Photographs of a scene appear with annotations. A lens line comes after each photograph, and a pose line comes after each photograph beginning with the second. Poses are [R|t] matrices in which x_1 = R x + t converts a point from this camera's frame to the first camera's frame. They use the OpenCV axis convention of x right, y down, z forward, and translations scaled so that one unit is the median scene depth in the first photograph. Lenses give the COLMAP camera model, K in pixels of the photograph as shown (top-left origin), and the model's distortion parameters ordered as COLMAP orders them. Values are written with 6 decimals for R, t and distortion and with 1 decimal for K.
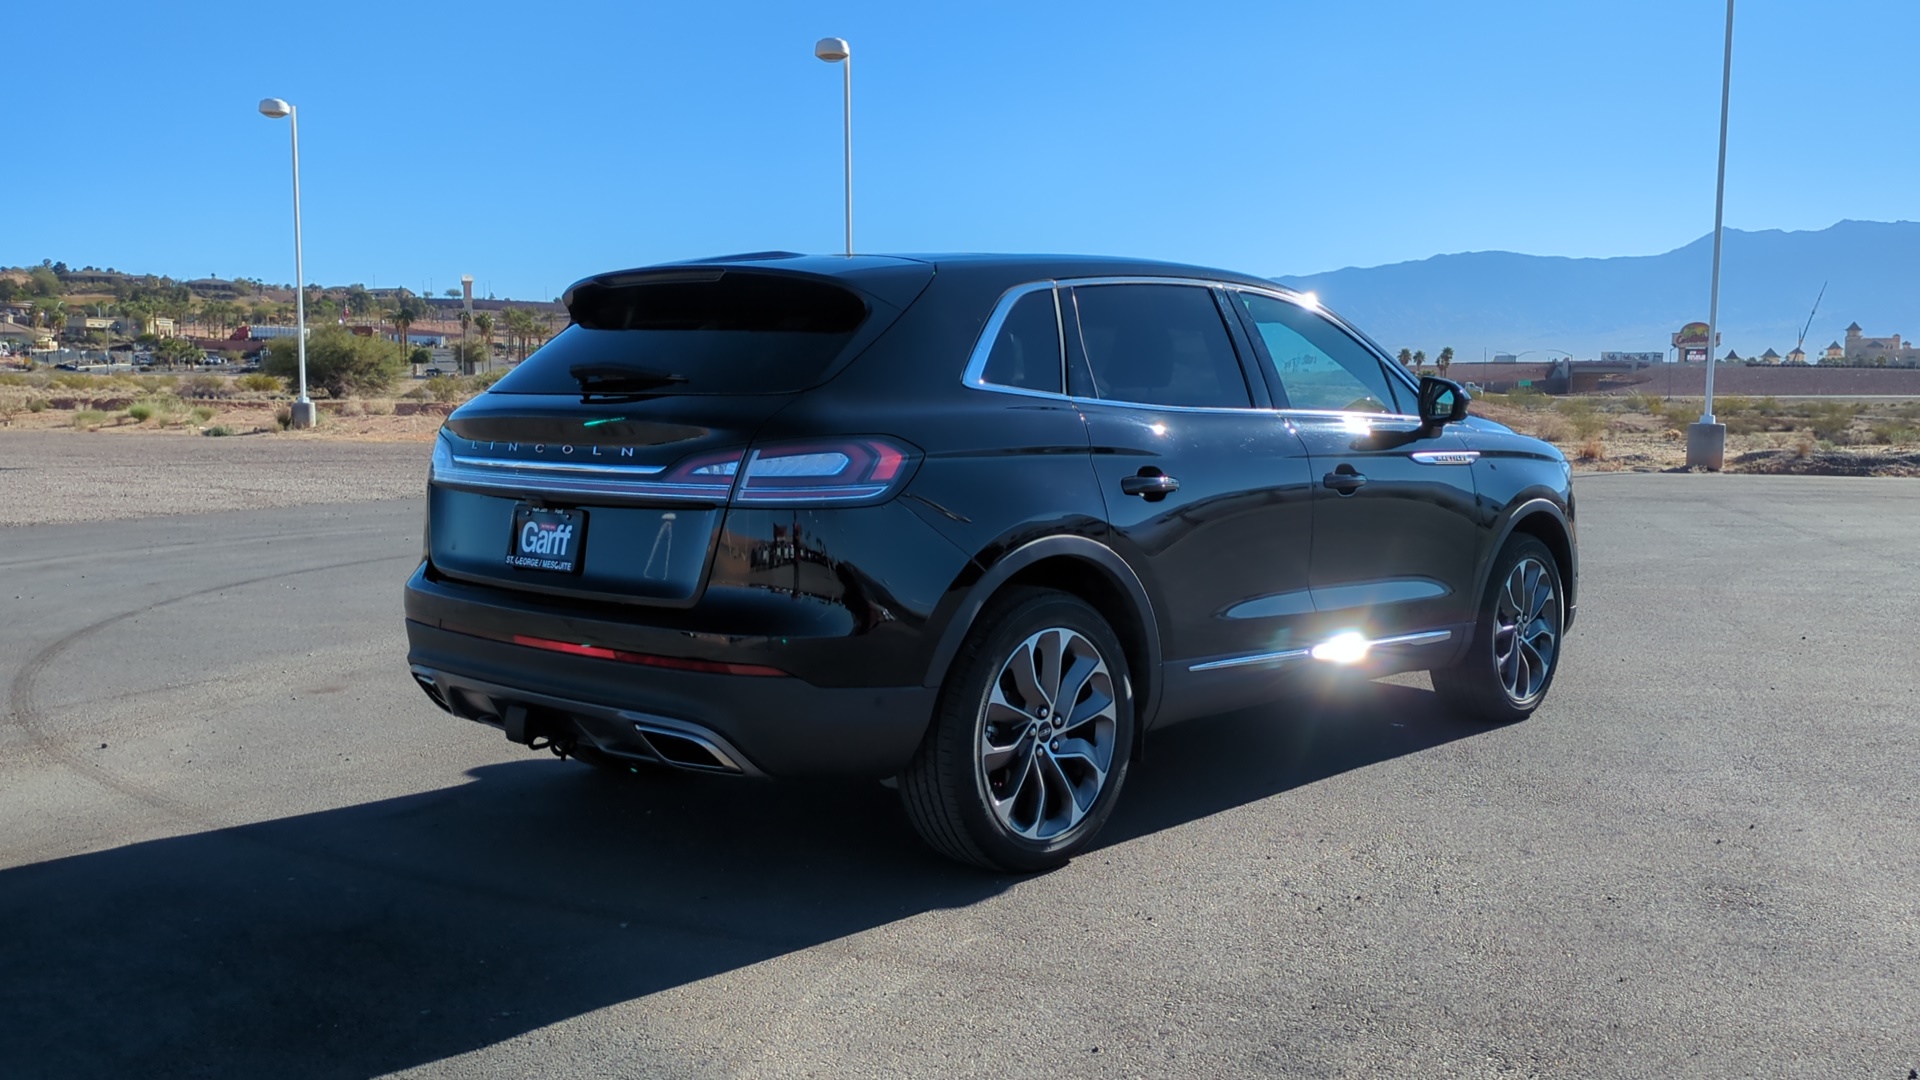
lens RADIAL K [[1653.0, 0, 954.4], [0, 1653.0, 560.9], [0, 0, 1]] dist [0.058332, -0.057932]
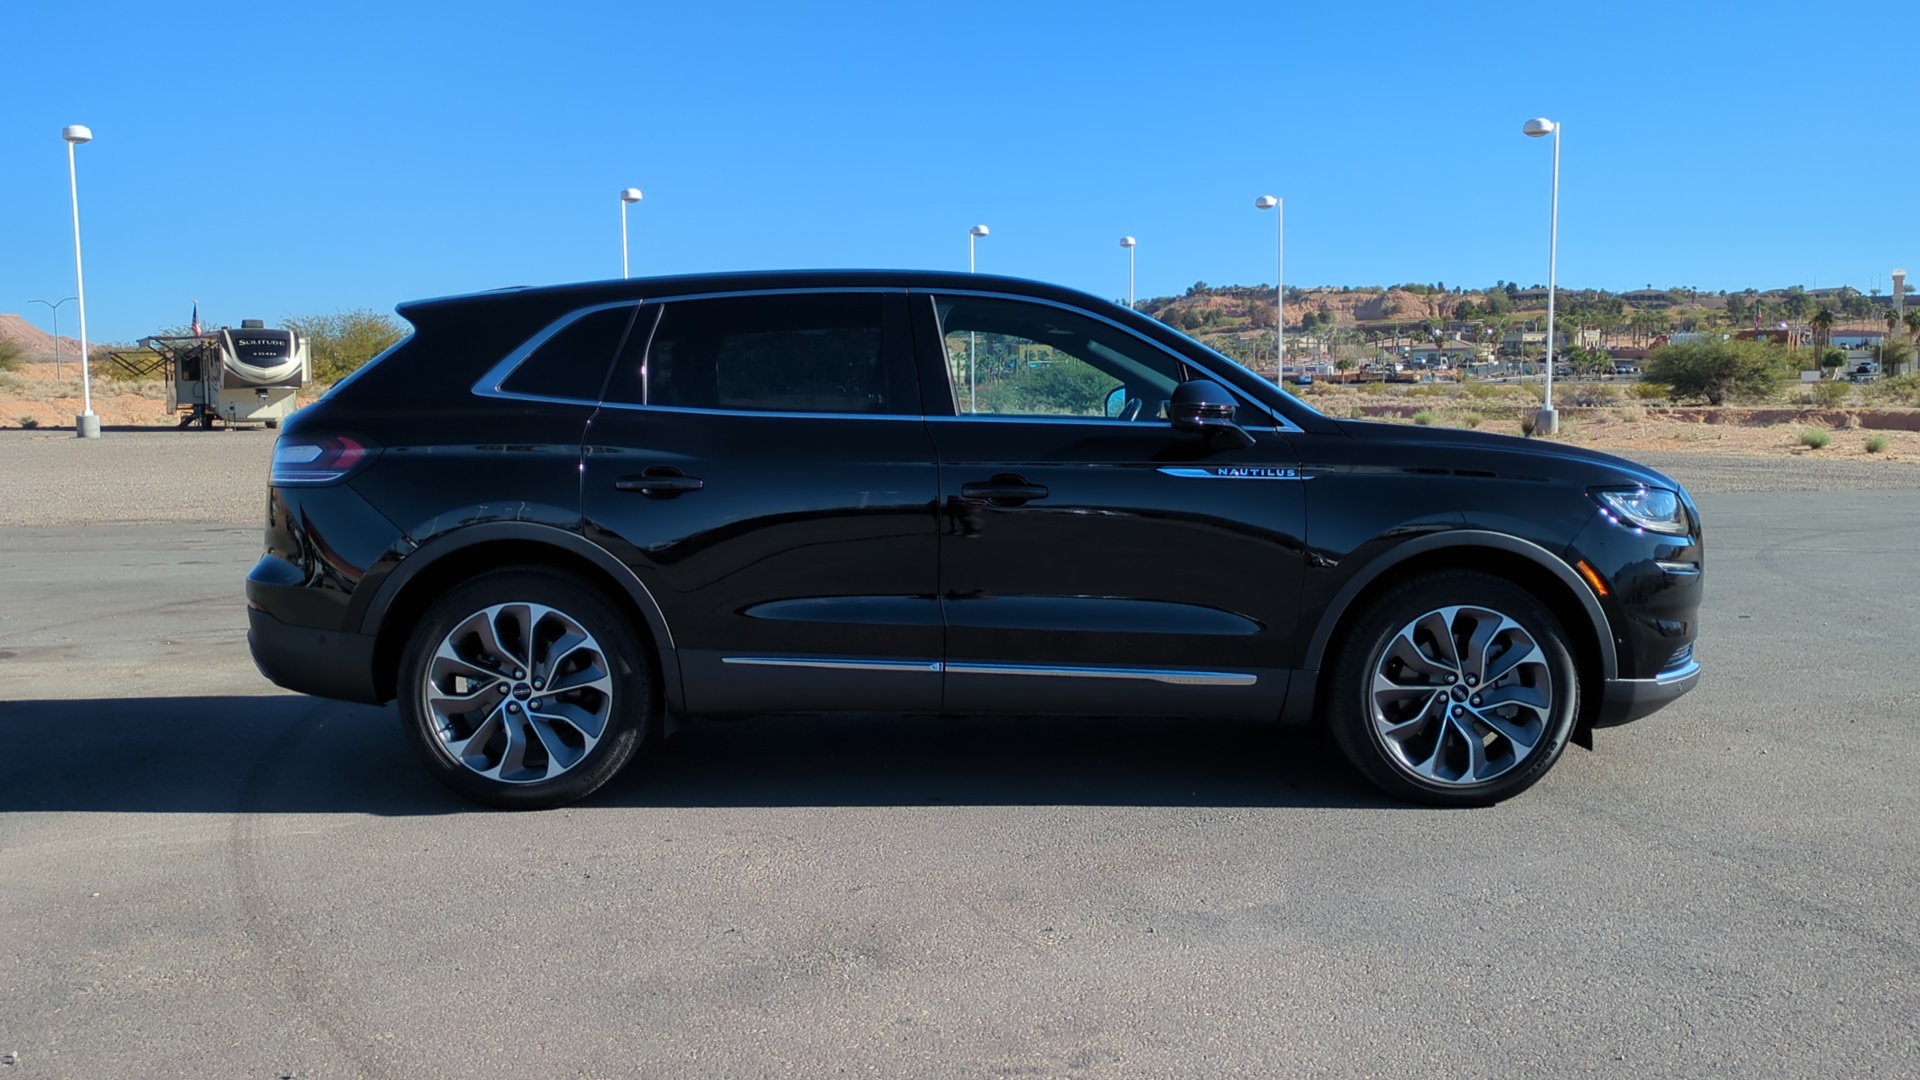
lens RADIAL K [[1653.0, 0, 998.0], [0, 1653.0, 547.5], [0, 0, 1]] dist [0.058332, -0.057932]
pose [[0.689096, 0.059756, -0.722202, 1.093798], [-0.068728, 0.997491, 0.016957, -0.038457], [0.721403, 0.037950, 0.691474, 0.427069]]
